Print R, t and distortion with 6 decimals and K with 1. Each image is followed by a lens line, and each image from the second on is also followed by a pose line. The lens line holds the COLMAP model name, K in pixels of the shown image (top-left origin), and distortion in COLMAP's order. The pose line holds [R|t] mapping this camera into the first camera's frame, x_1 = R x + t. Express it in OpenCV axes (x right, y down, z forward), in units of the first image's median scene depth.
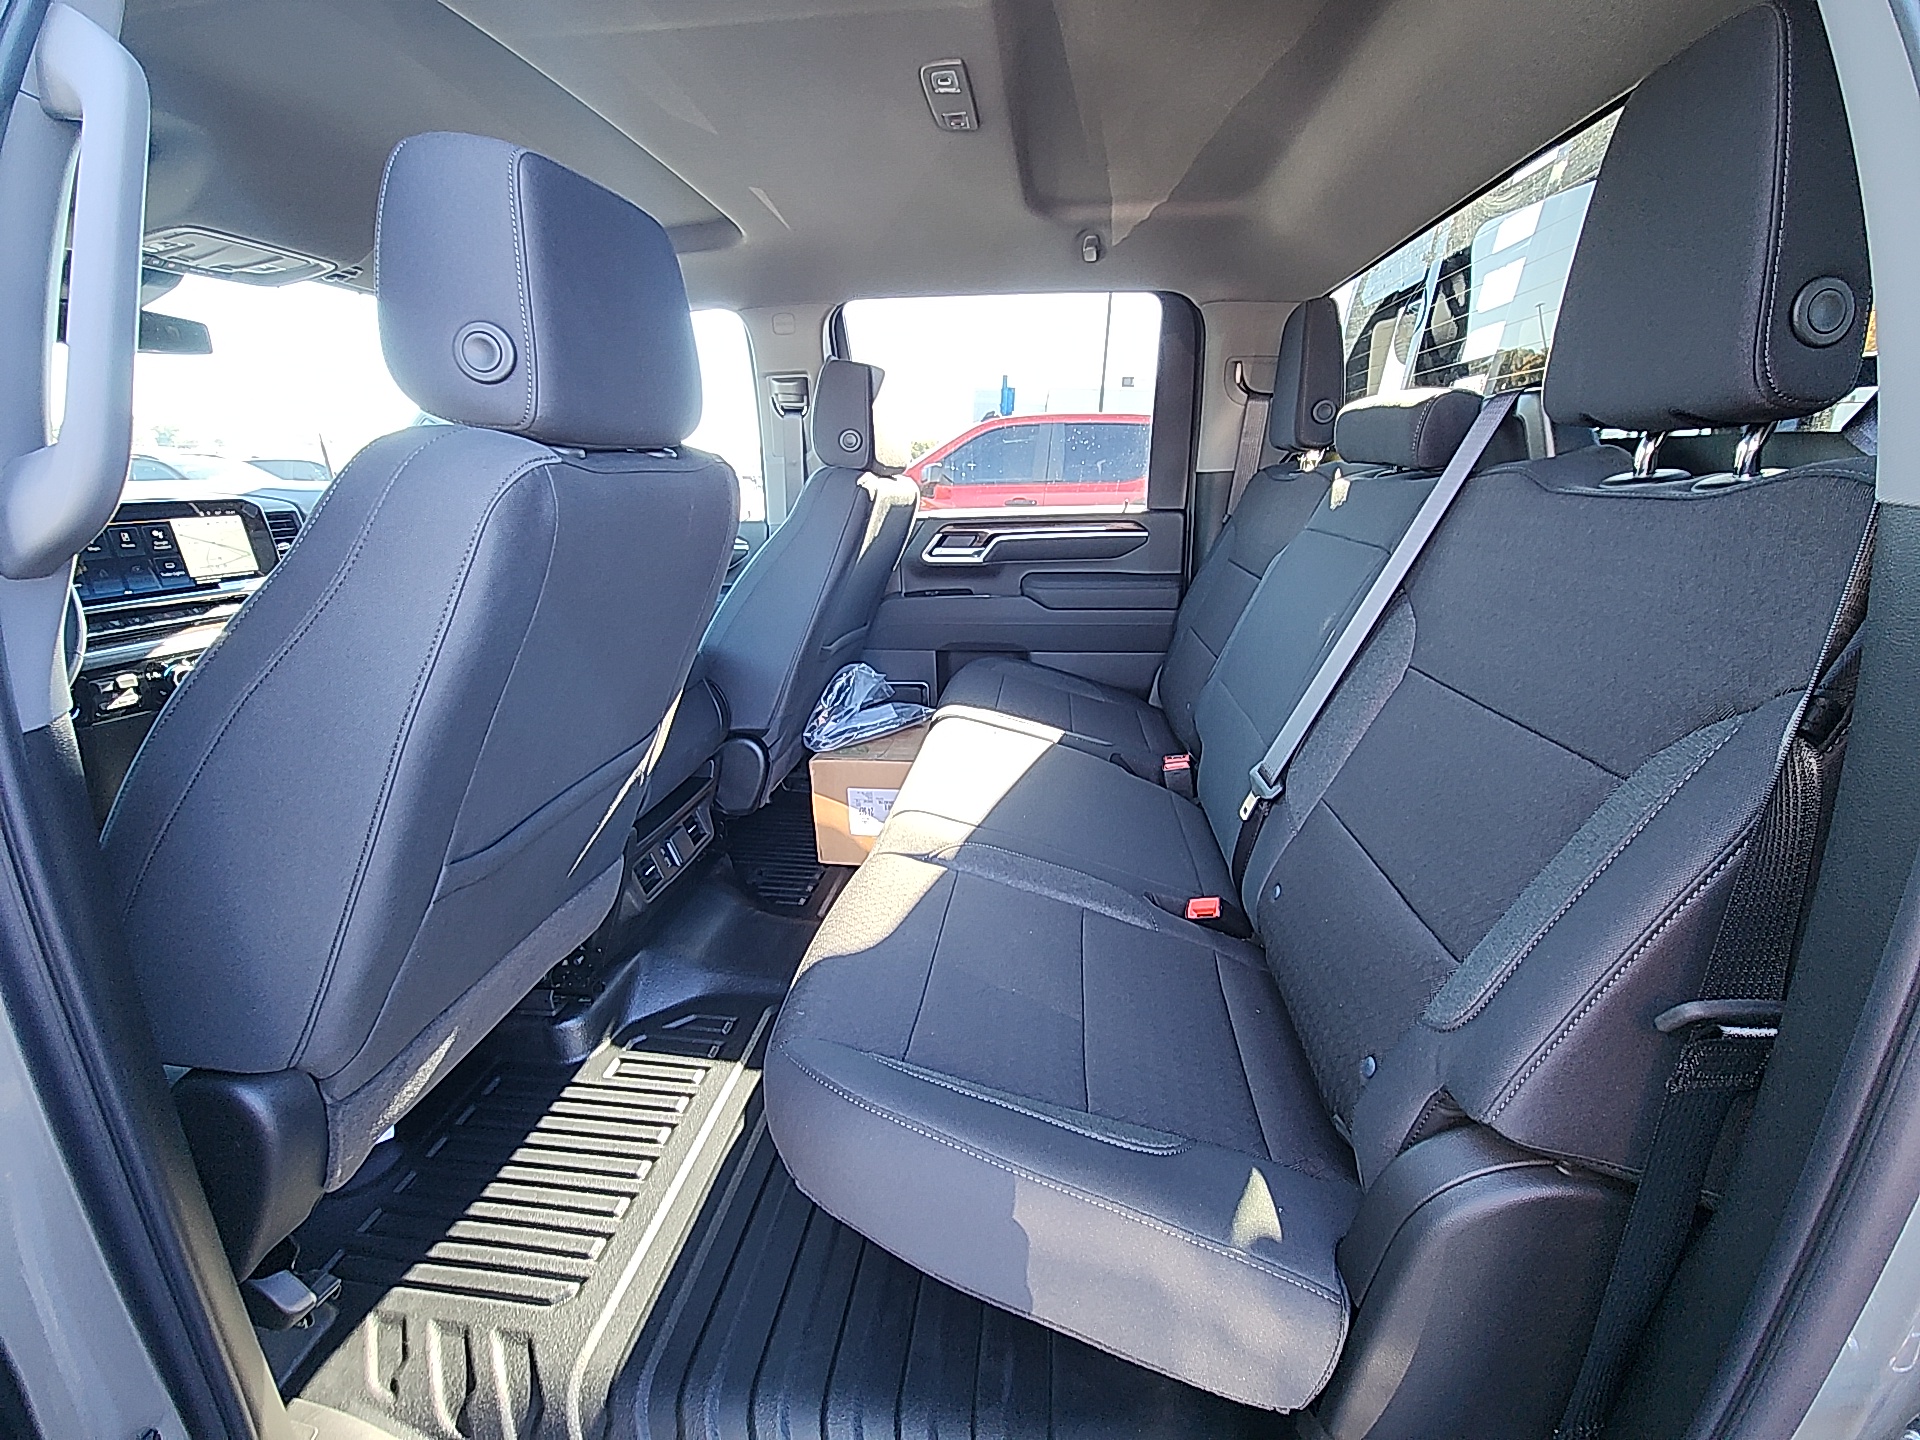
lens RADIAL K [[777.9, 0, 950.0], [0, 777.9, 703.6], [0, 0, 1]] dist [0.001766, -0.000024]
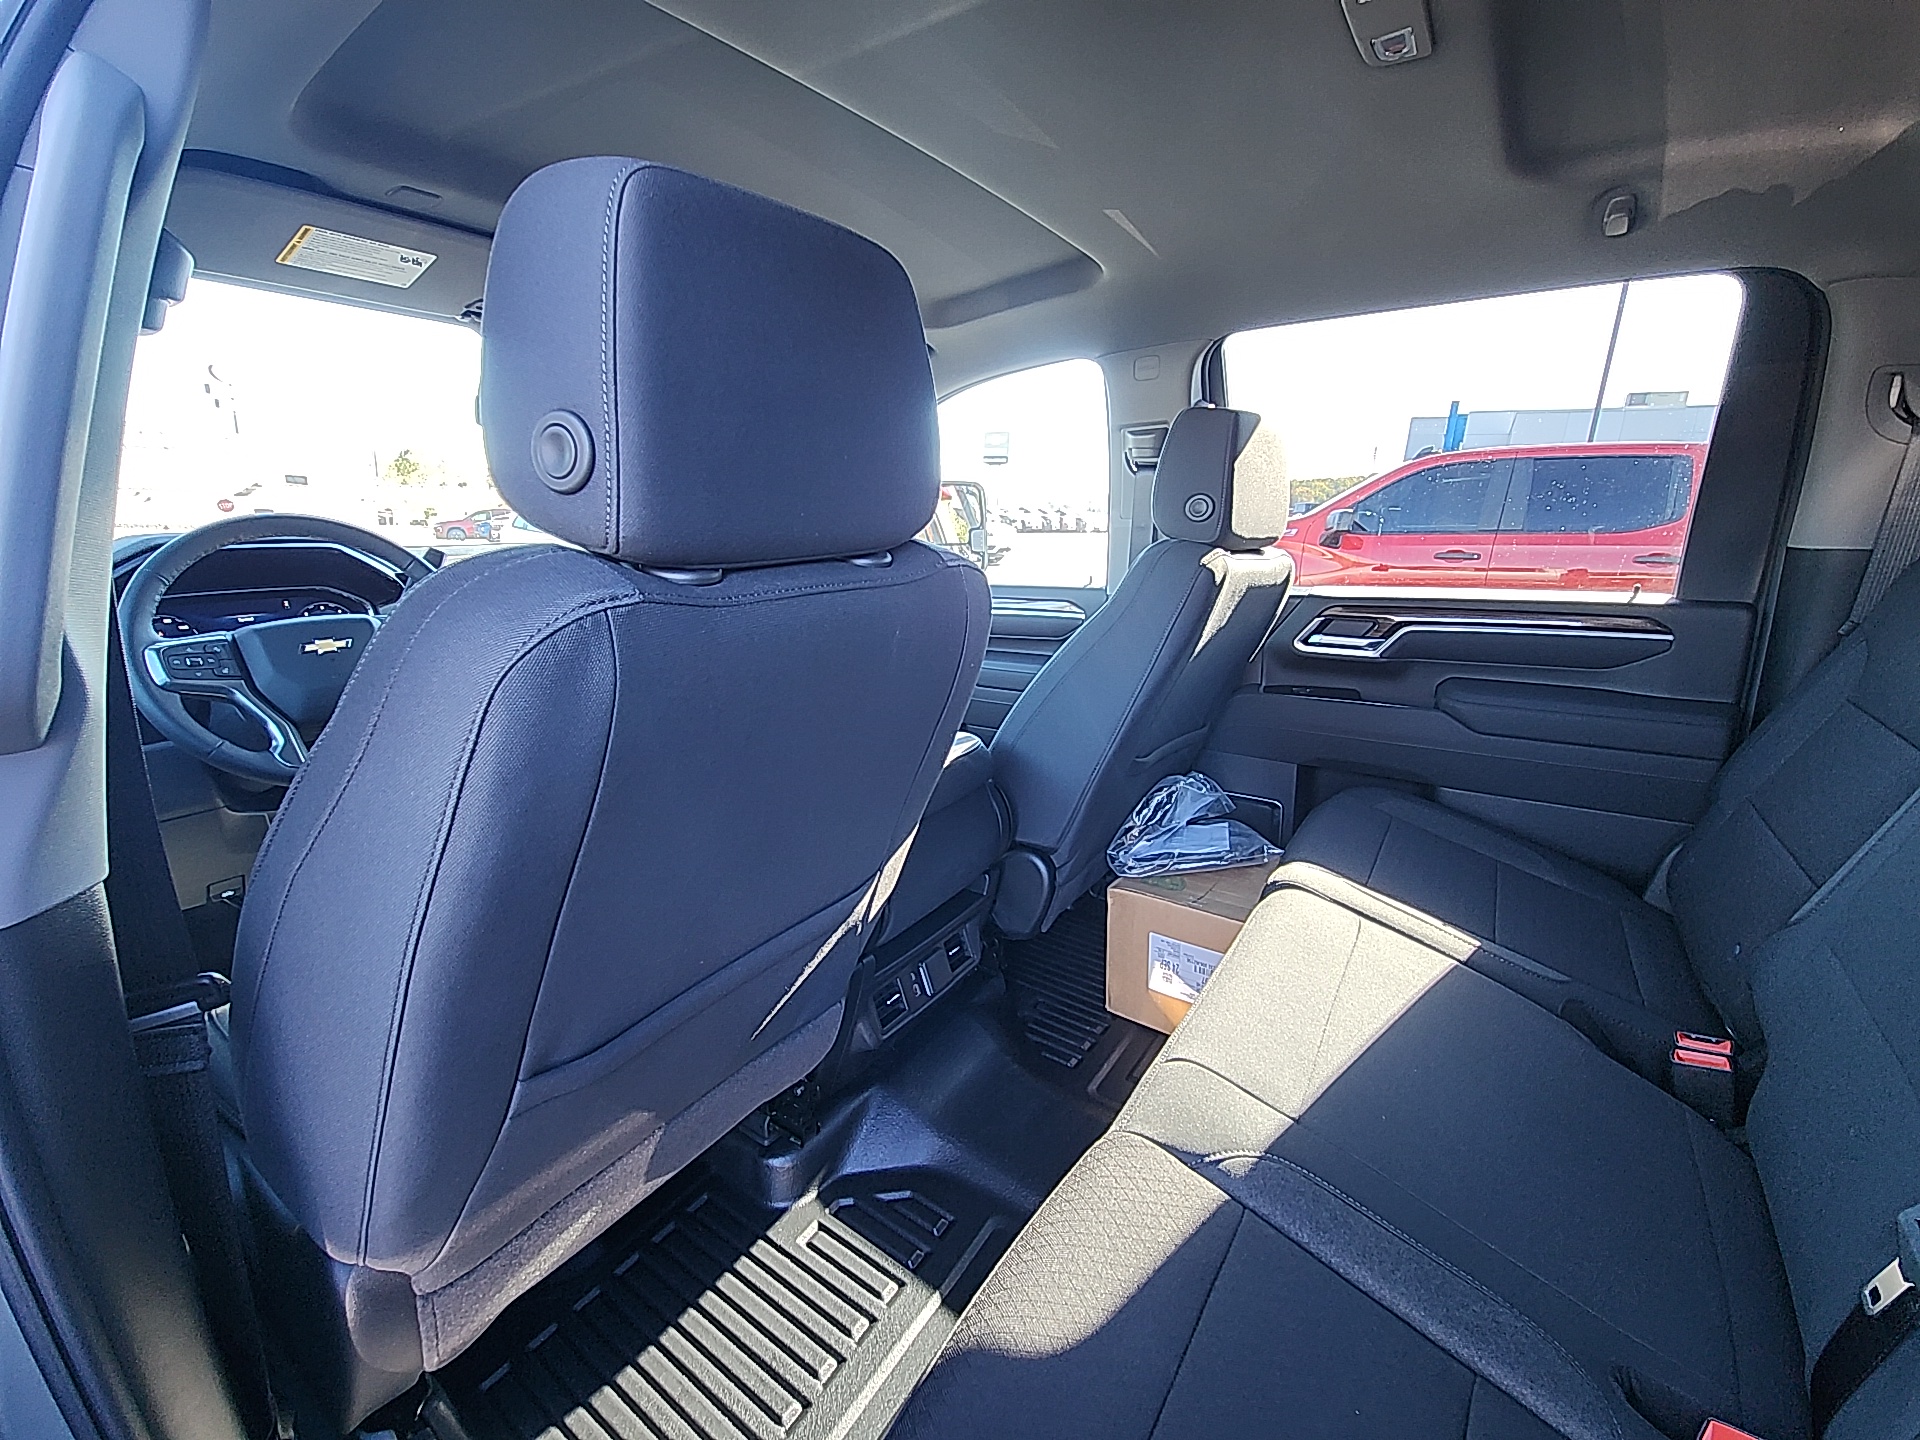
lens RADIAL K [[775.3, 0, 950.0], [0, 775.3, 703.0], [0, 0, 1]] dist [0.011898, -0.009777]
pose [[0.885353, 0.110393, -0.451623, 0.022626], [-0.131754, 0.991153, -0.016016, -0.090107], [0.445860, 0.073683, 0.892065, 0.188764]]
